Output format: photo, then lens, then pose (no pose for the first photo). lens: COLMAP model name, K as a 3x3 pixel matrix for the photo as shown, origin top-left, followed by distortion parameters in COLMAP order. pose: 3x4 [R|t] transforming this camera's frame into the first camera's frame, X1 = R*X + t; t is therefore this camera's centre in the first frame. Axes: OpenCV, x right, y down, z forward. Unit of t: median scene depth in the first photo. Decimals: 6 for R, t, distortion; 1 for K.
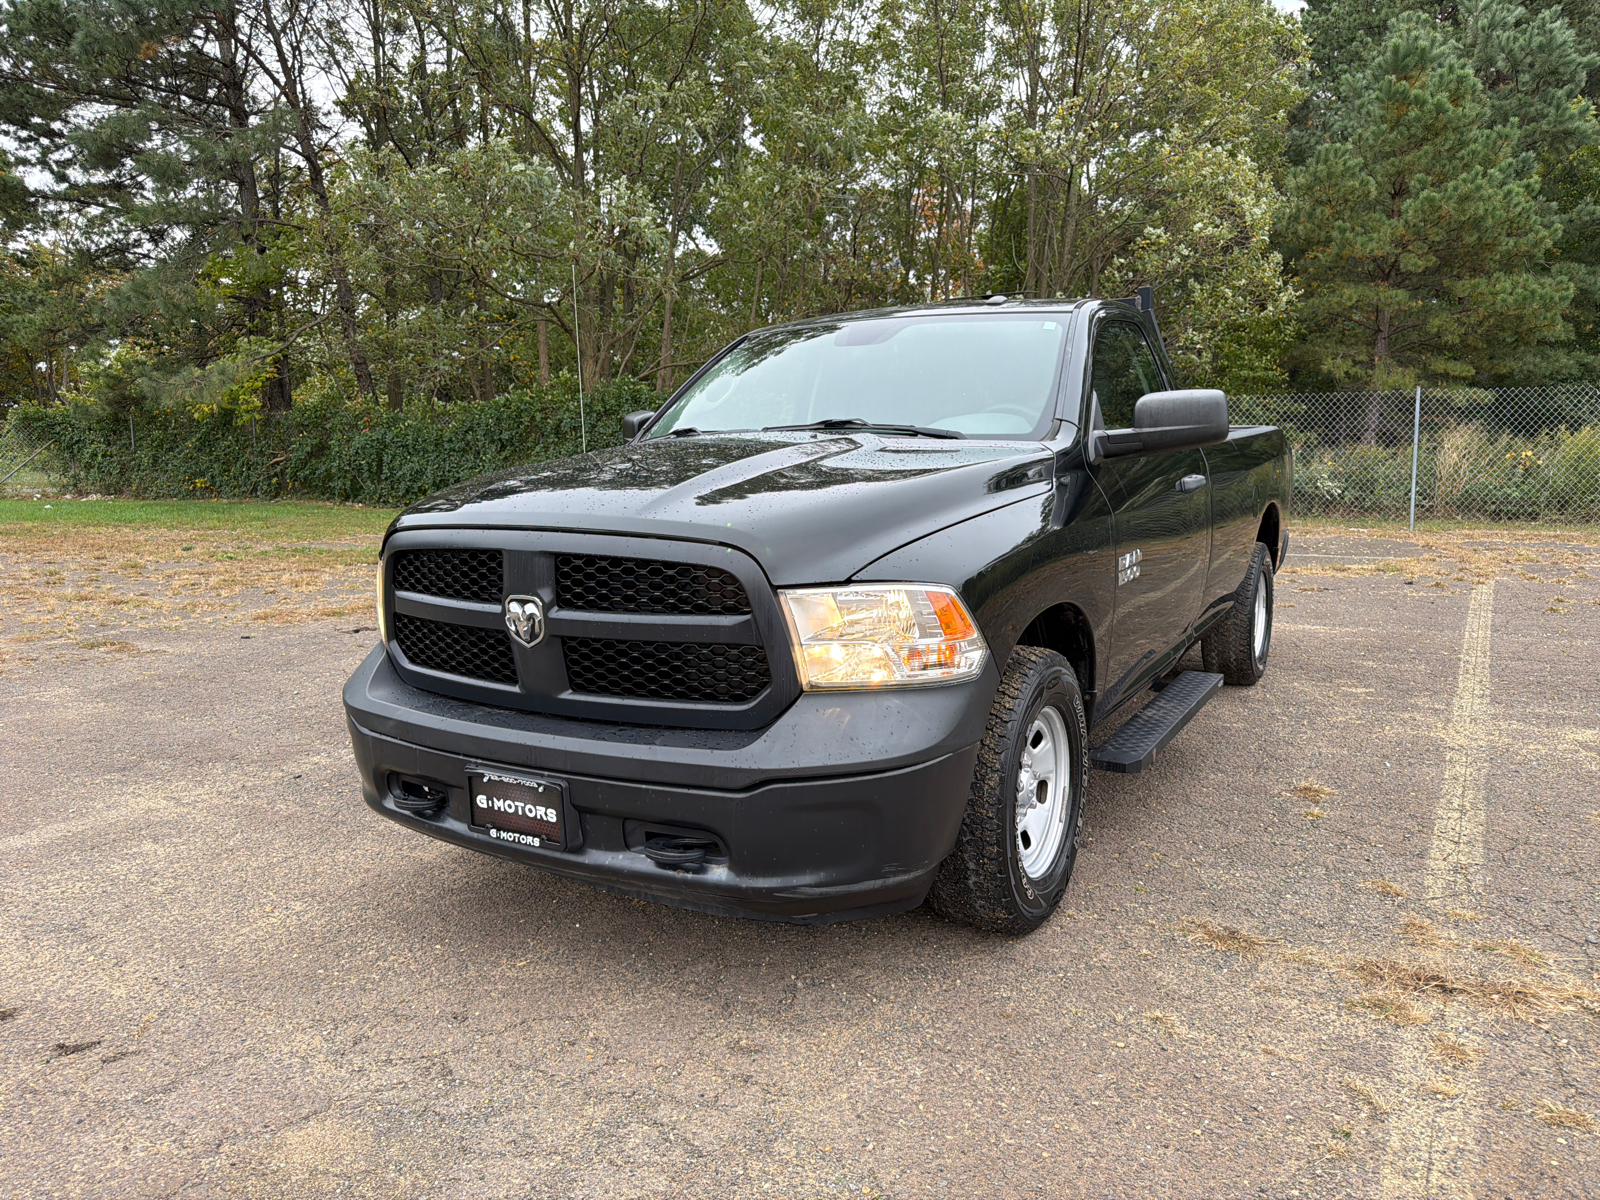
lens RADIAL K [[1125.8, 0, 797.8], [0, 1125.8, 599.6], [0, 0, 1]] dist [0.045335, -0.058029]
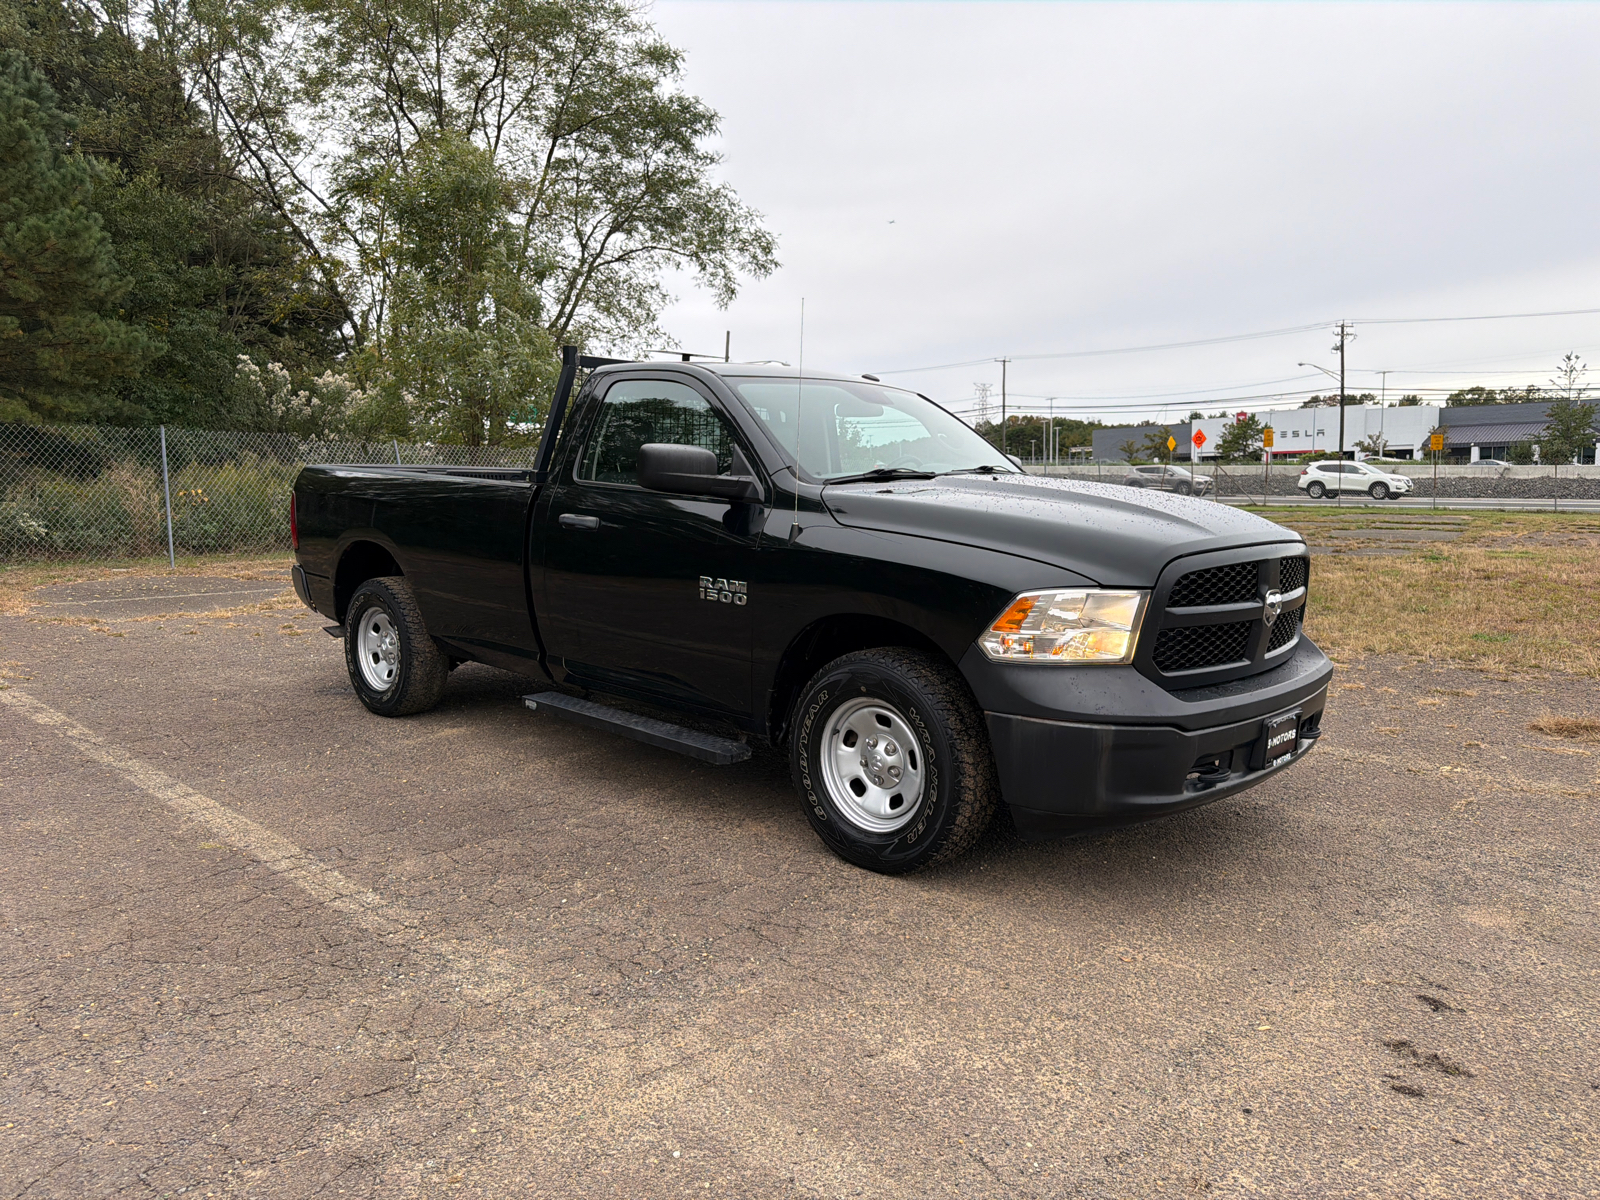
lens RADIAL K [[1125.8, 0, 801.0], [0, 1125.8, 602.7], [0, 0, 1]] dist [0.045335, -0.058029]
pose [[0.219196, -0.093496, 0.971191, -1.470829], [0.123321, 0.990070, 0.067480, -0.131434], [-0.967856, 0.104977, 0.228550, 1.039673]]
